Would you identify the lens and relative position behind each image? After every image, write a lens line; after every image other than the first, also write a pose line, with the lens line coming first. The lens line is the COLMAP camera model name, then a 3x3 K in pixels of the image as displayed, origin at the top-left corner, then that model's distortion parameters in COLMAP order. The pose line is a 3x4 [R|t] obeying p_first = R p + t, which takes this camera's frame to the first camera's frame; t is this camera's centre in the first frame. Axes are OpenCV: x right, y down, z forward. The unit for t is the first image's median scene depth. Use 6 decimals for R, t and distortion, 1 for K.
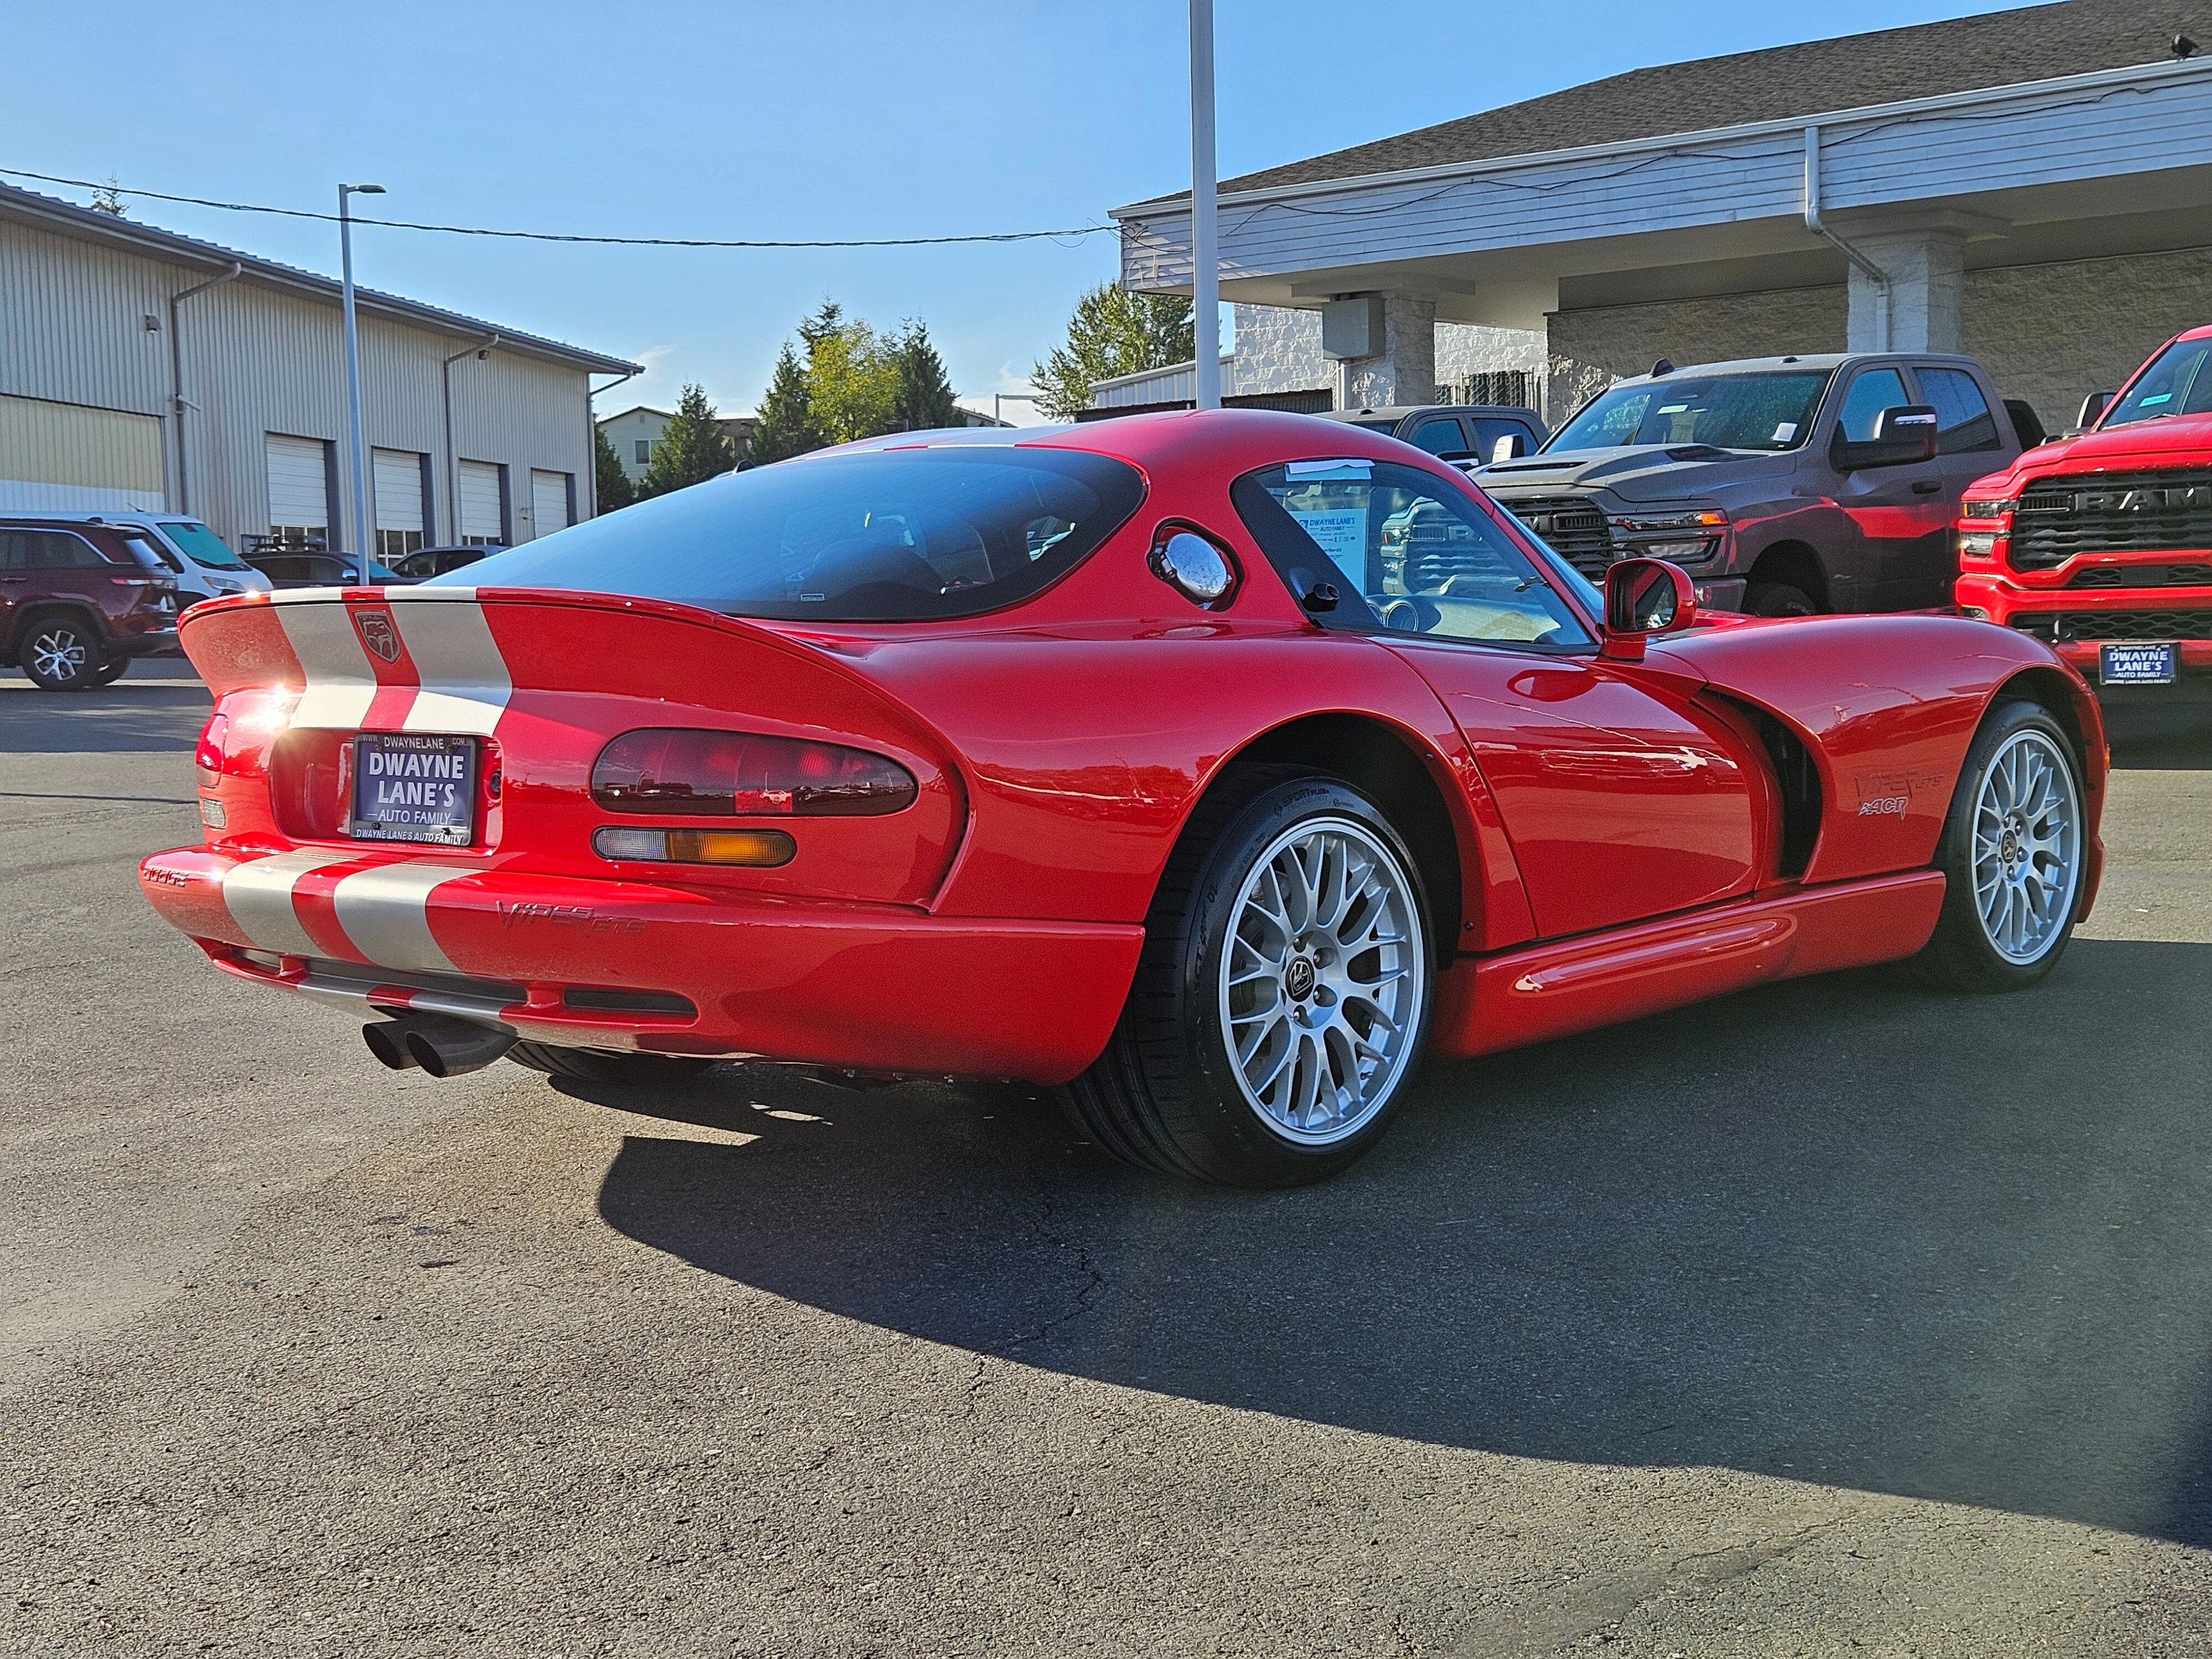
lens RADIAL K [[2915.7, 0, 1029.7], [0, 2915.7, 831.7], [0, 0, 1]] dist [0.070305, -0.025538]
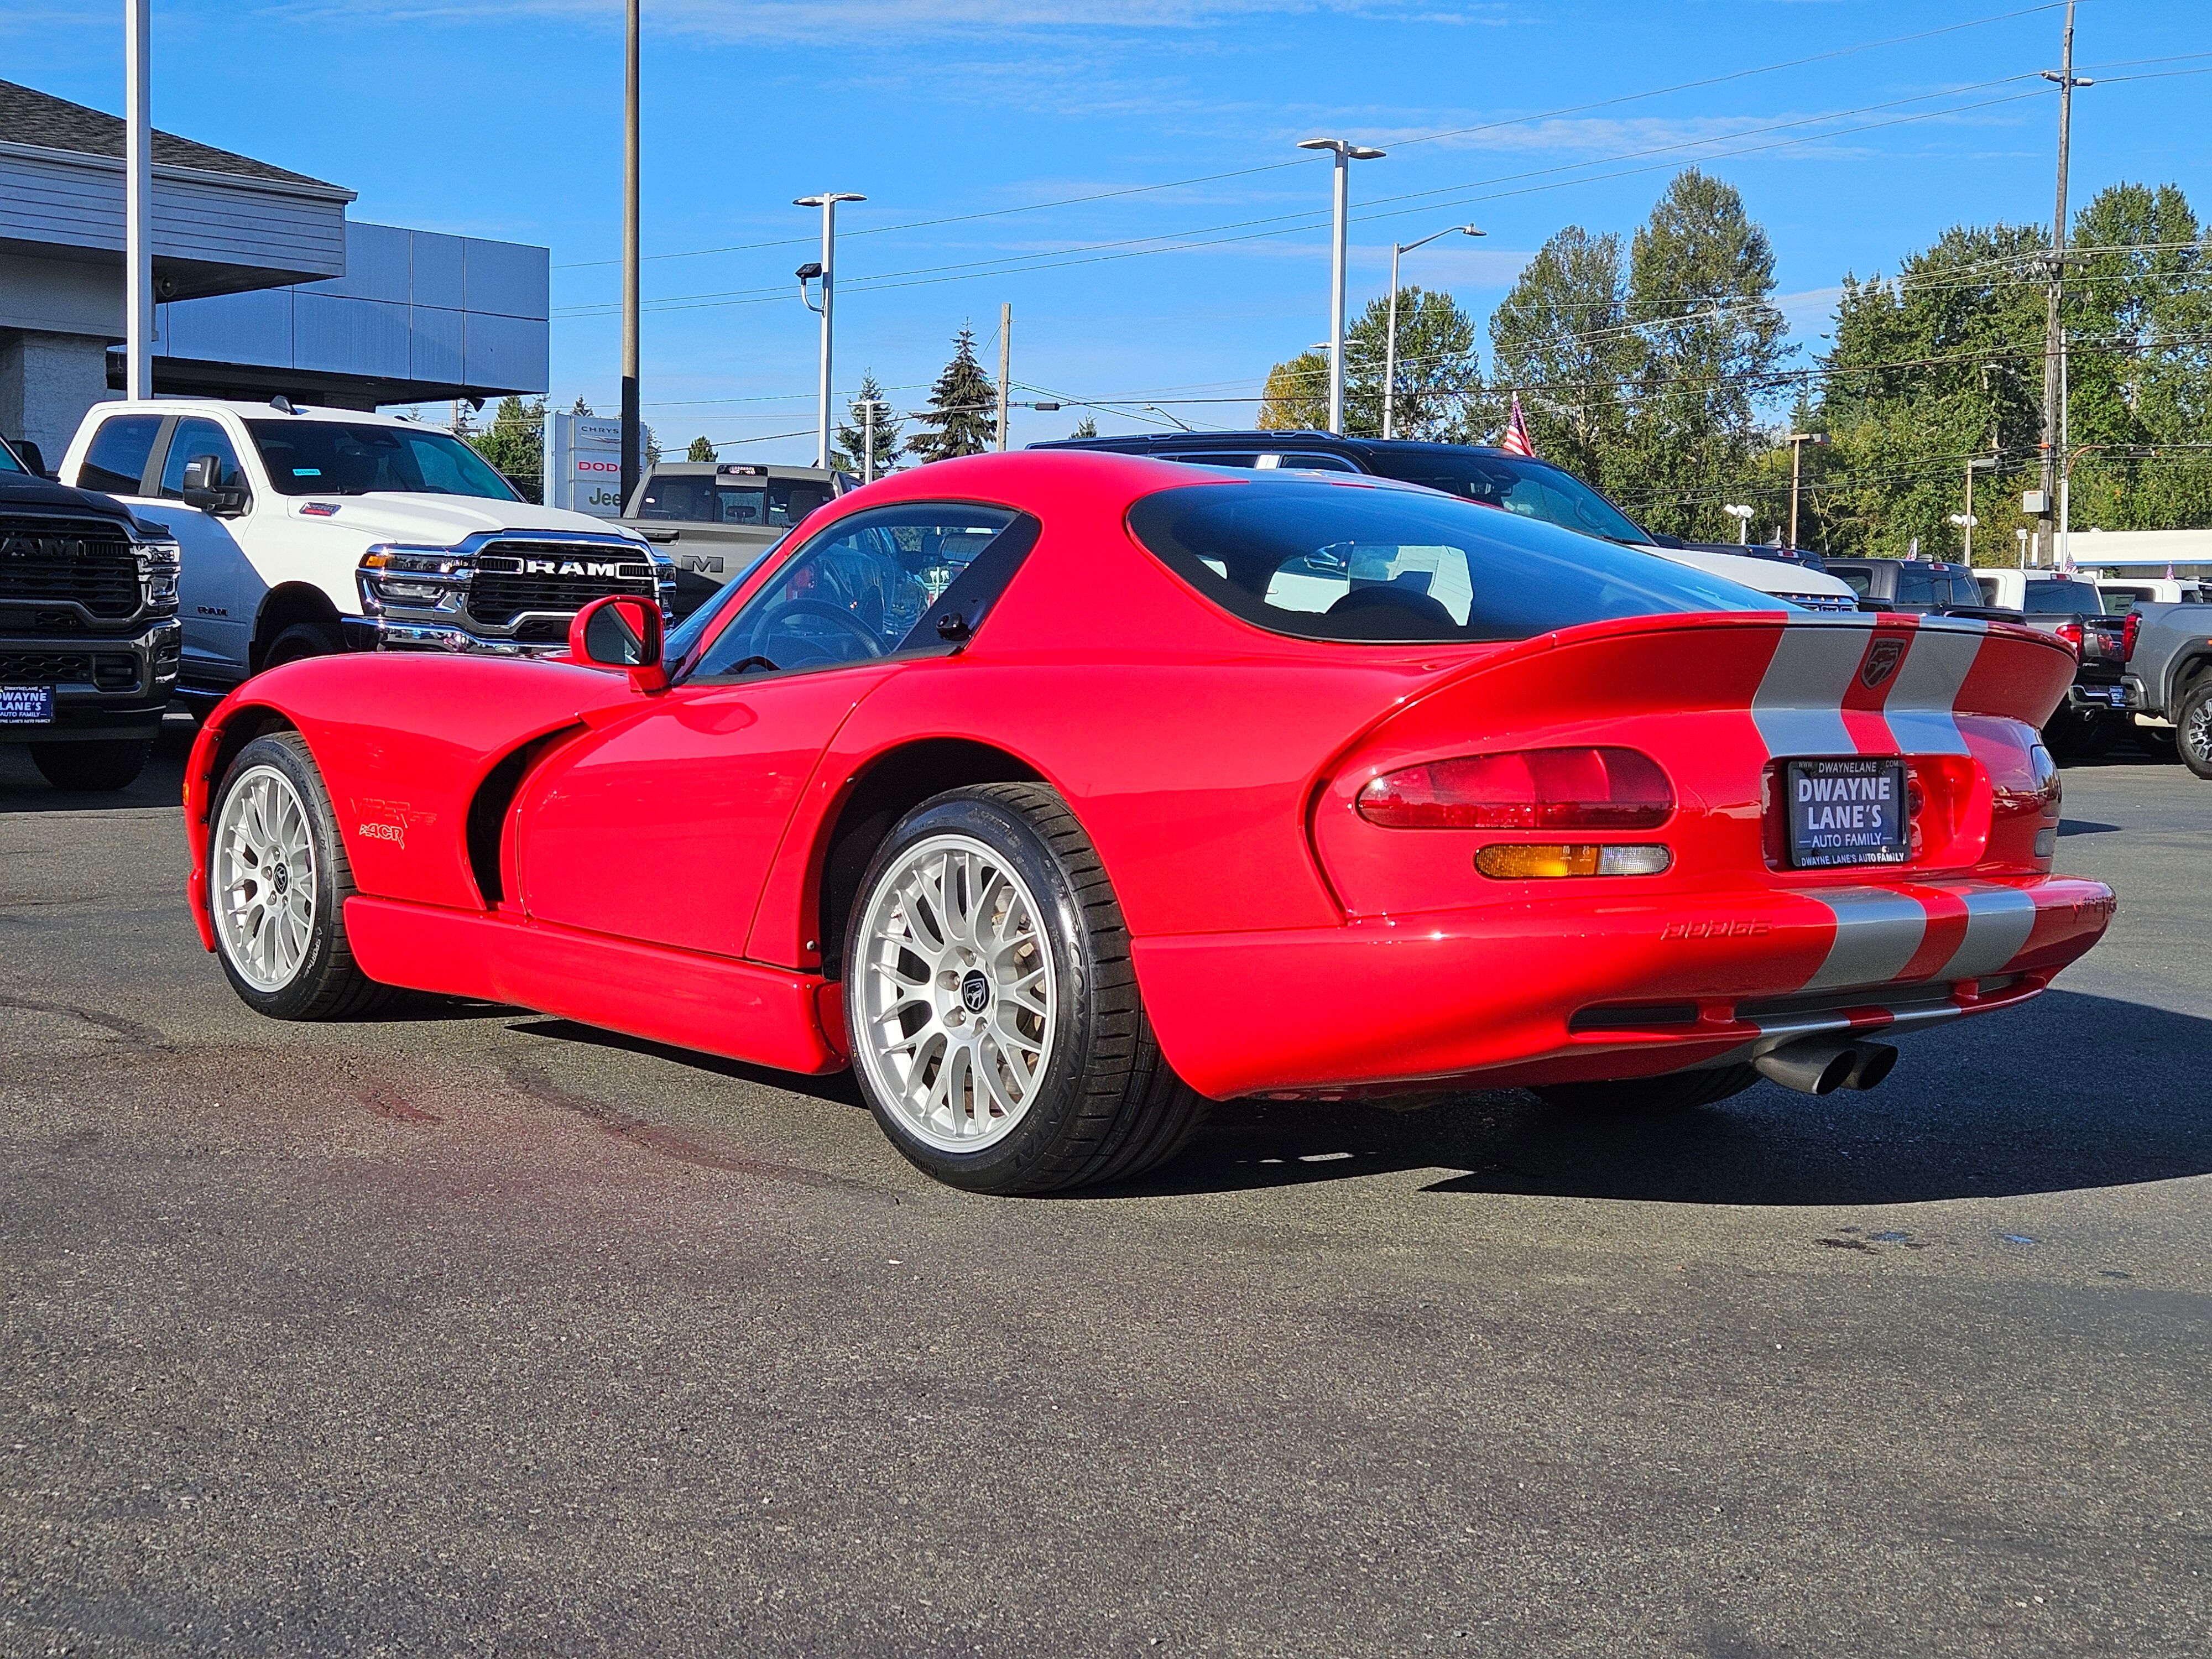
lens RADIAL K [[2849.8, 0, 1030.5], [0, 2849.8, 872.4], [0, 0, 1]] dist [0.071387, -0.044513]
pose [[0.103874, -0.051765, 0.993242, -1.215491], [0.054678, 0.997432, 0.046266, -0.054819], [-0.993086, 0.049502, 0.106438, 1.164102]]
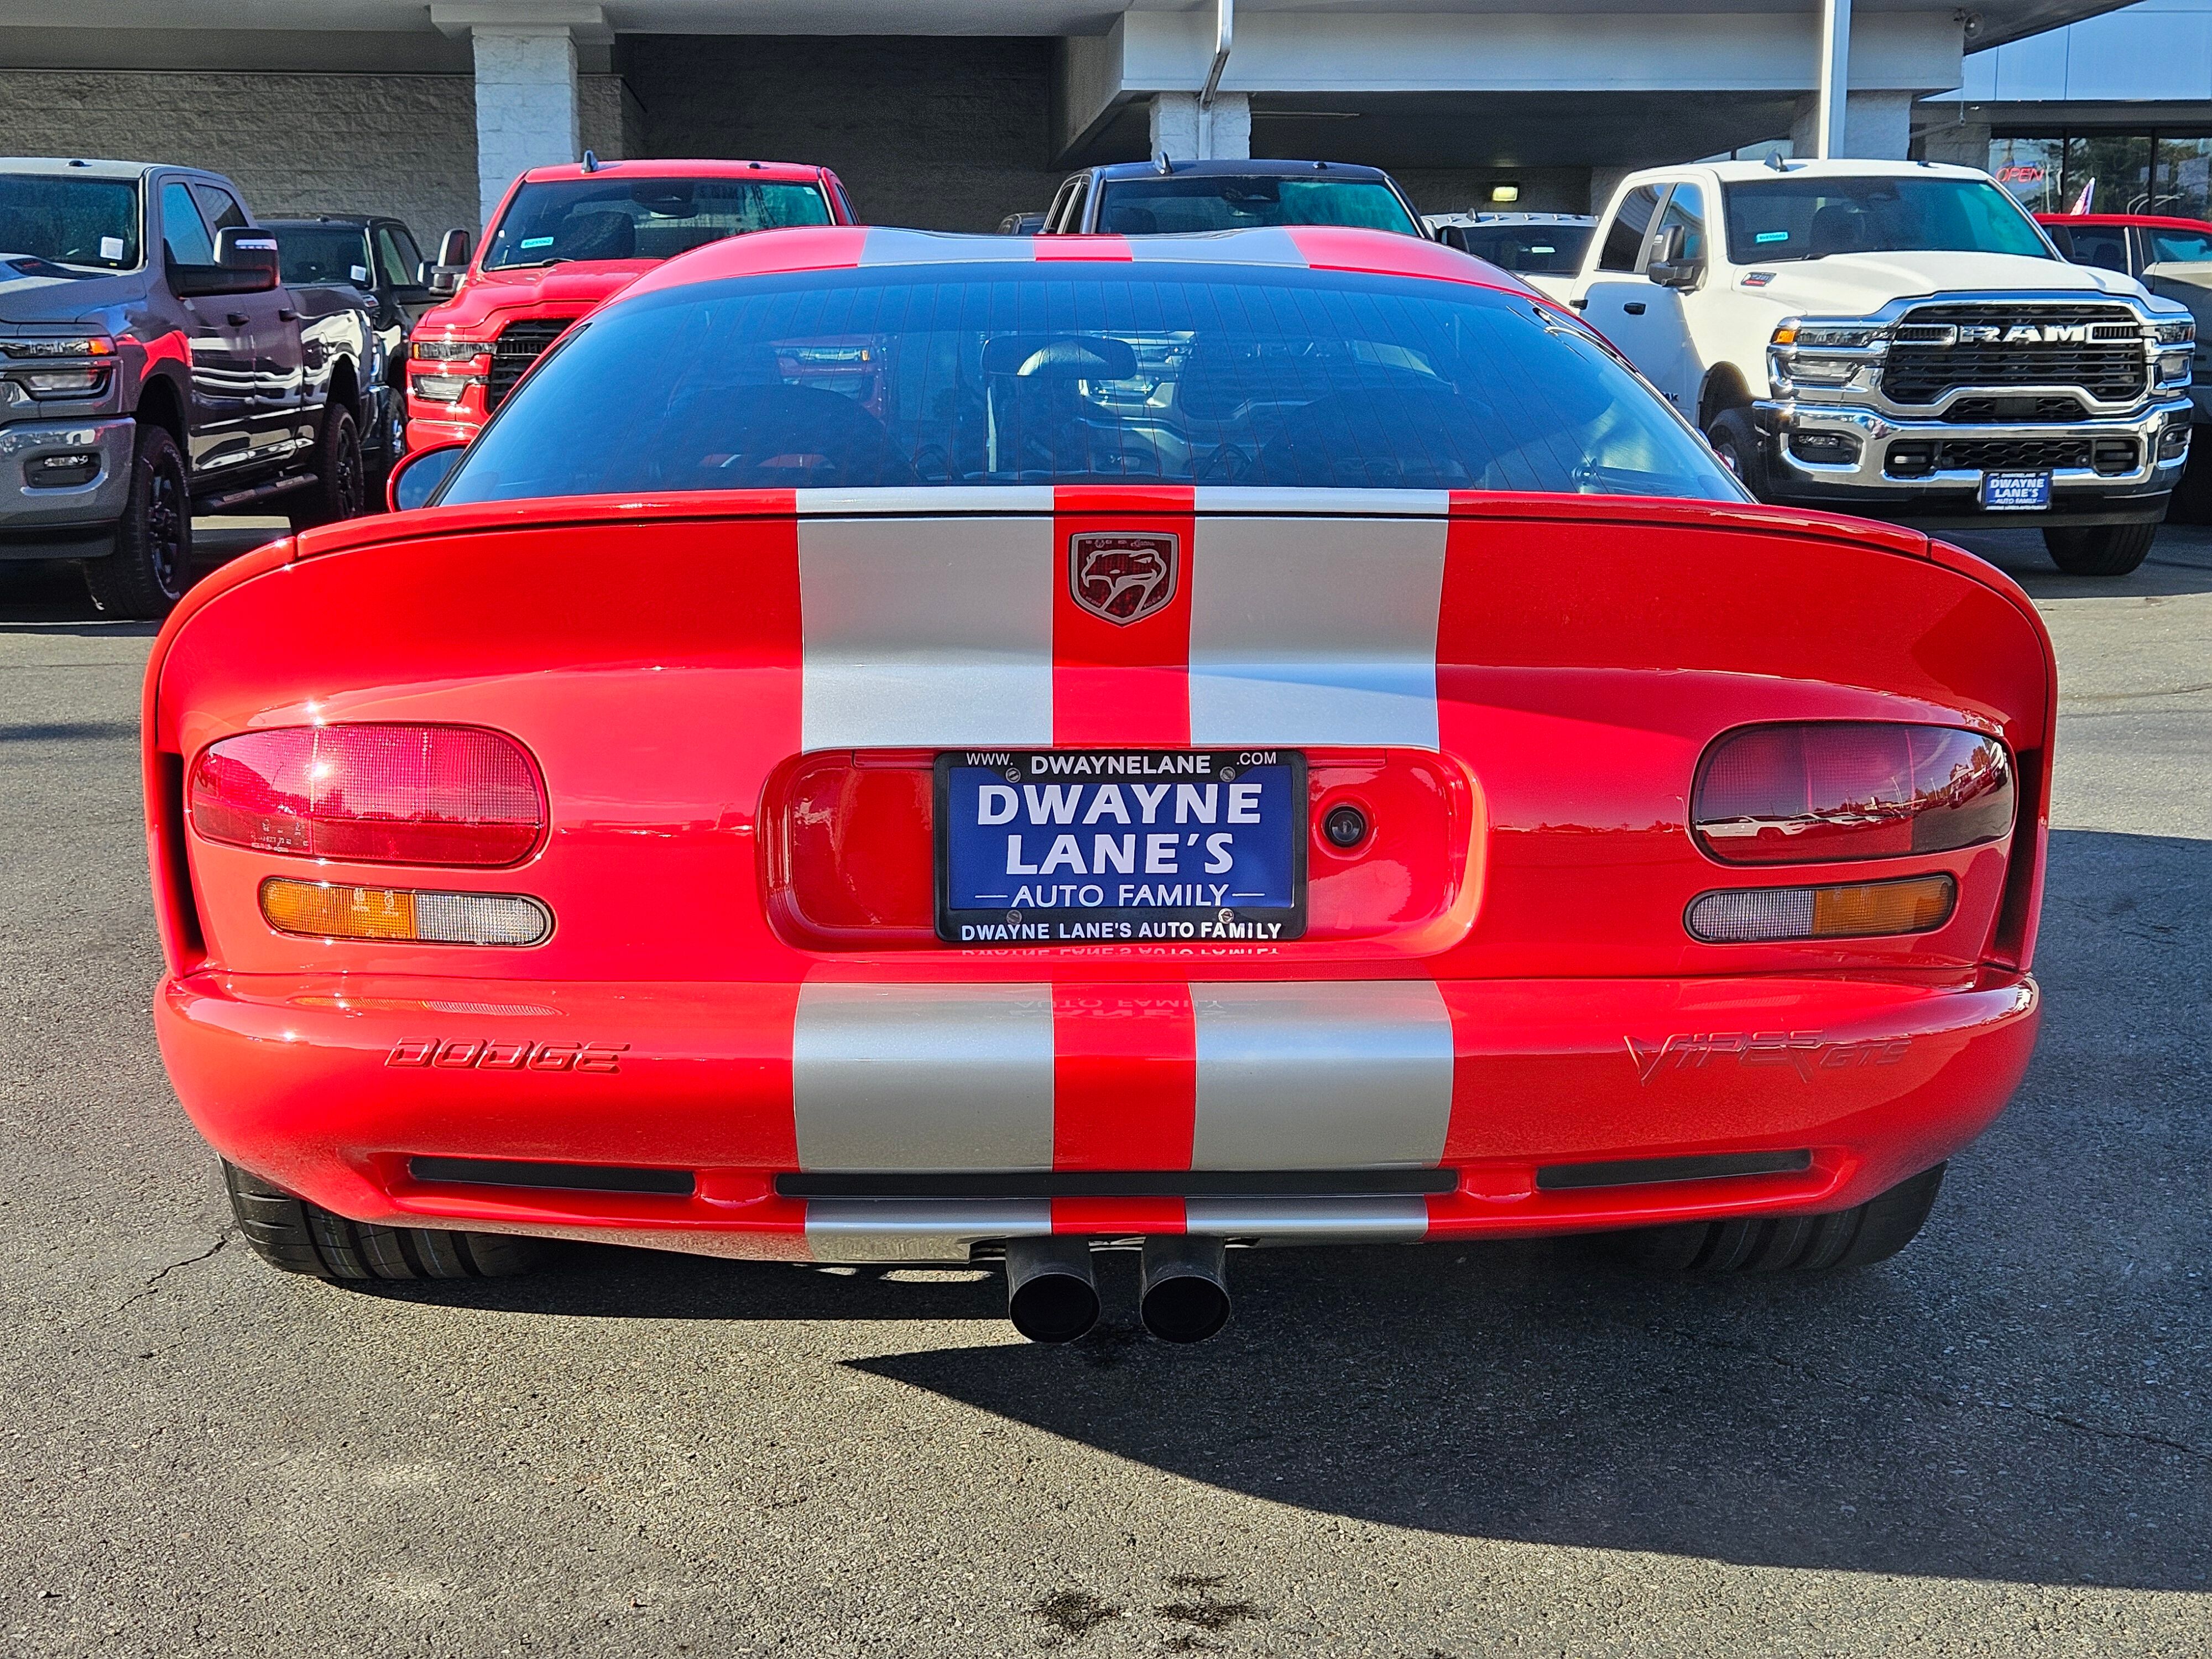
lens RADIAL K [[2915.7, 0, 1029.7], [0, 2915.7, 831.7], [0, 0, 1]] dist [0.070305, -0.025538]
pose [[0.700790, -0.084093, 0.708394, -0.612816], [0.042522, 0.996186, 0.076191, -0.060184], [-0.712099, -0.023272, 0.701693, 0.612791]]
